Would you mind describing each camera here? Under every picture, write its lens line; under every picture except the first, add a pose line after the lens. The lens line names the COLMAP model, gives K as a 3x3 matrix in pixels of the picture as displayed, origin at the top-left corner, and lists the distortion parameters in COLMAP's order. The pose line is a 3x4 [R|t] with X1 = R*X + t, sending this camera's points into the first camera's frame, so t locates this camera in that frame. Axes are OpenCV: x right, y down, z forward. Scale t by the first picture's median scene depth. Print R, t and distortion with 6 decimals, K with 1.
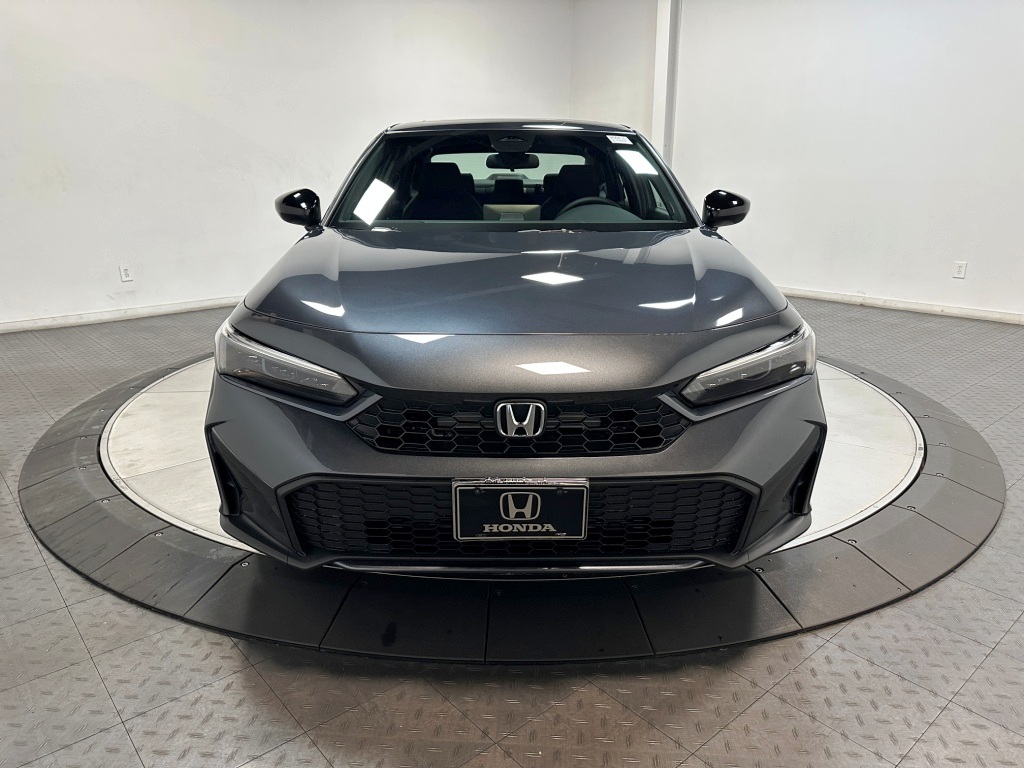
lens RADIAL K [[723.9, 0, 516.0], [0, 723.9, 380.2], [0, 0, 1]] dist [0.013423, -0.026718]
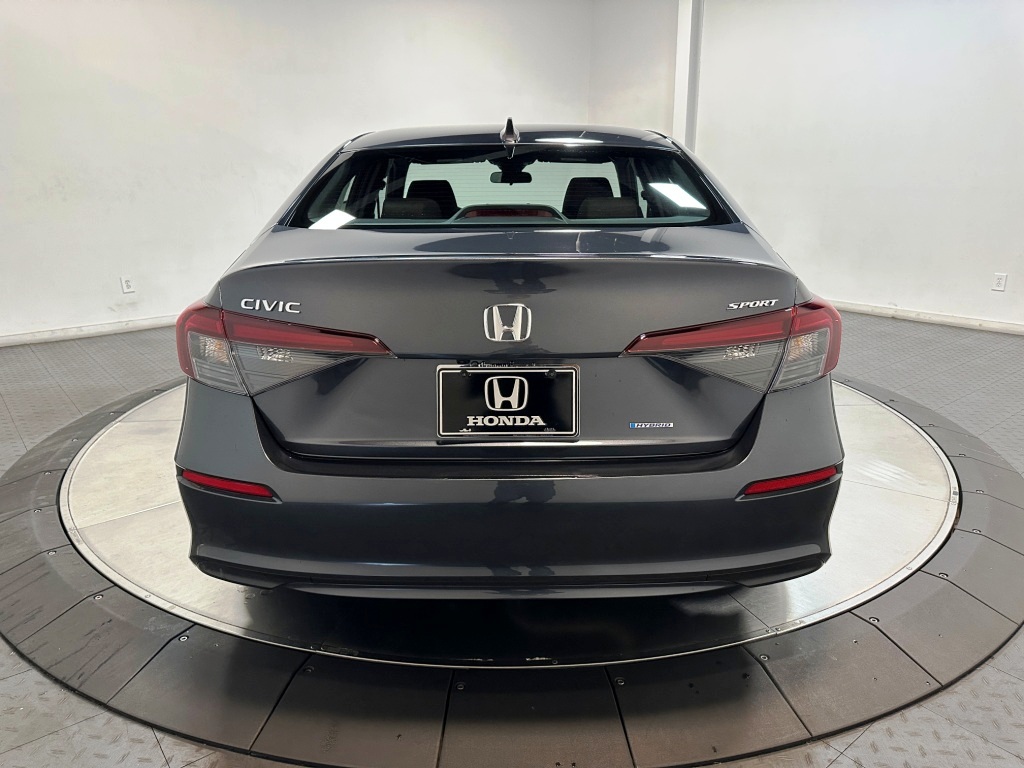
lens RADIAL K [[723.9, 0, 516.0], [0, 723.9, 380.2], [0, 0, 1]] dist [0.013423, -0.026718]
pose [[0.999298, 0.006662, -0.036858, 0.070560], [-0.006584, 0.999976, 0.002239, -0.073412], [0.036872, -0.001994, 0.999318, 0.125788]]
